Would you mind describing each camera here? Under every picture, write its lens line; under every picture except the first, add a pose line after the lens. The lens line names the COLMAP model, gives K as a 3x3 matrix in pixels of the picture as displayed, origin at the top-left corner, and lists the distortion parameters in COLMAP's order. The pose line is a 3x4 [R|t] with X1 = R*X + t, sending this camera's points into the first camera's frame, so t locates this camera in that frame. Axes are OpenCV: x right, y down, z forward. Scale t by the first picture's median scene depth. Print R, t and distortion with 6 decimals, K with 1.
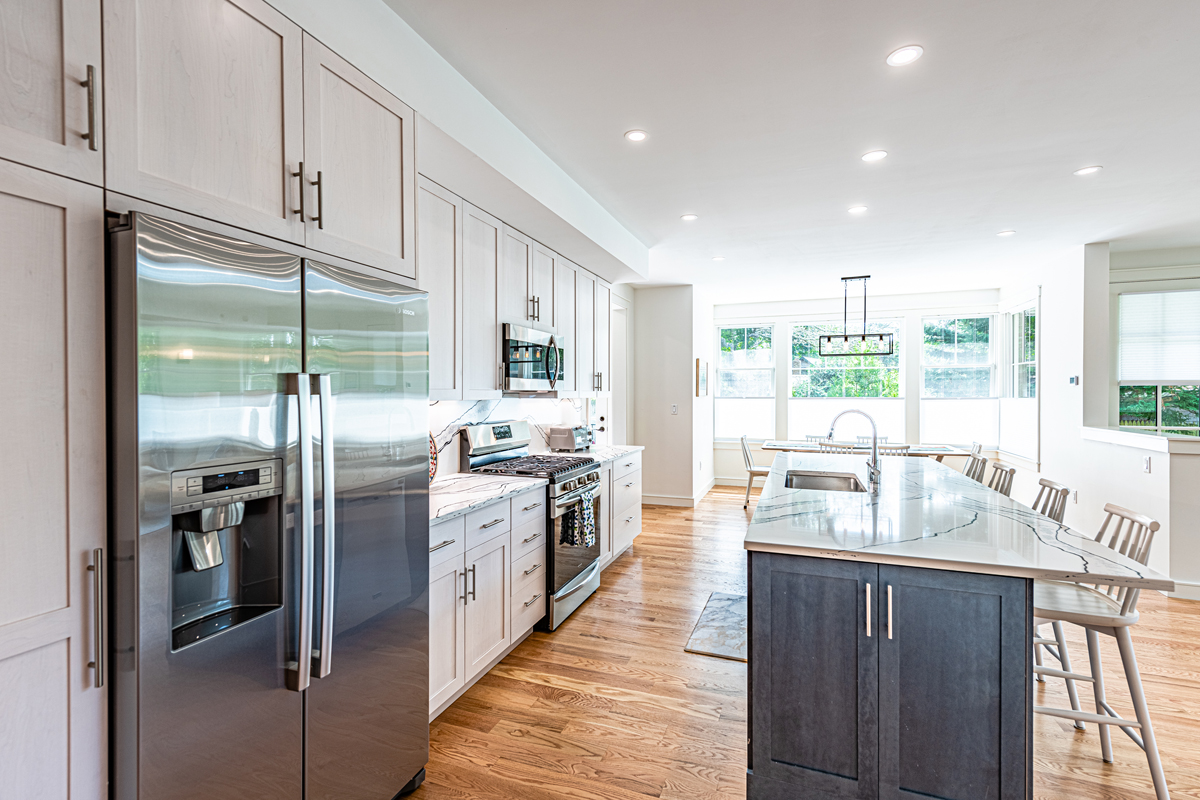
lens RADIAL K [[541.5, 0, 600.0], [0, 541.5, 400.0], [0, 0, 1]] dist [0.011715, -0.005853]
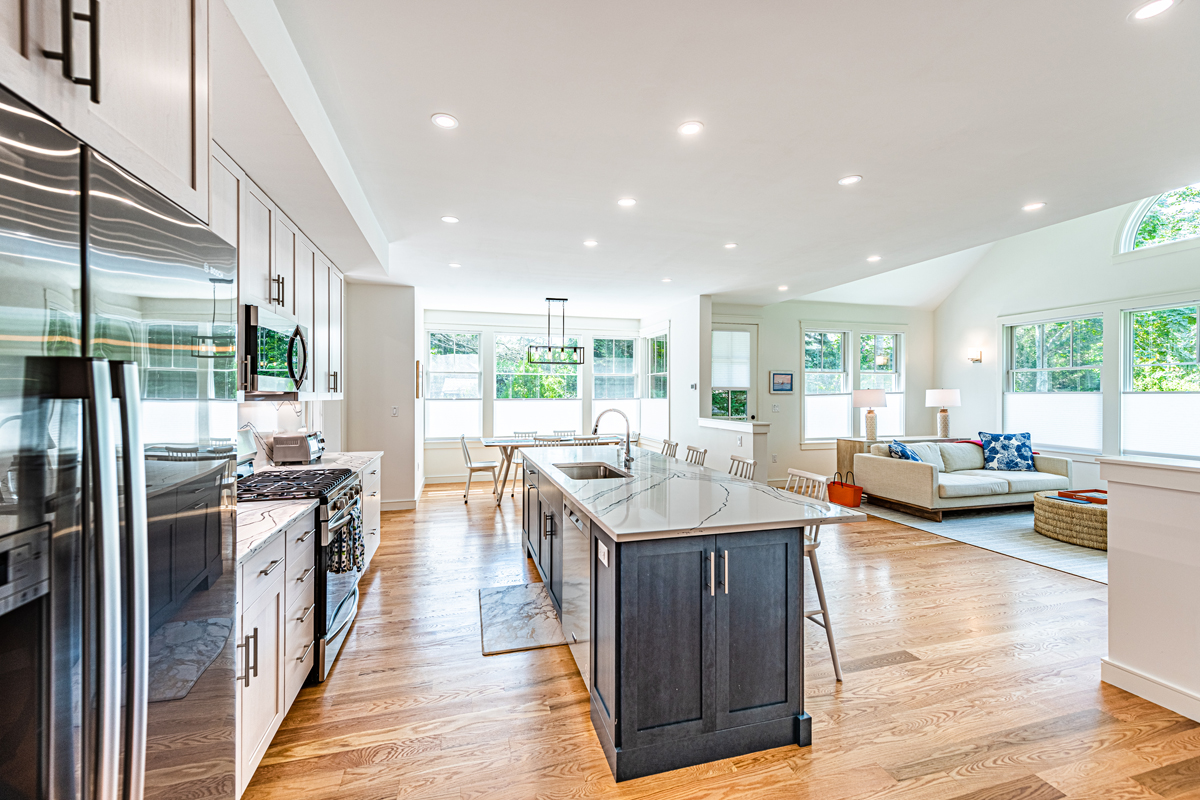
lens RADIAL K [[489.8, 0, 600.0], [0, 489.8, 400.0], [0, 0, 1]] dist [0.026849, -0.014677]
pose [[0.808021, -0.005140, 0.589131, -0.188815], [0.006629, 0.999978, -0.000368, -0.002341], [-0.589116, 0.004203, 0.808037, 0.136147]]
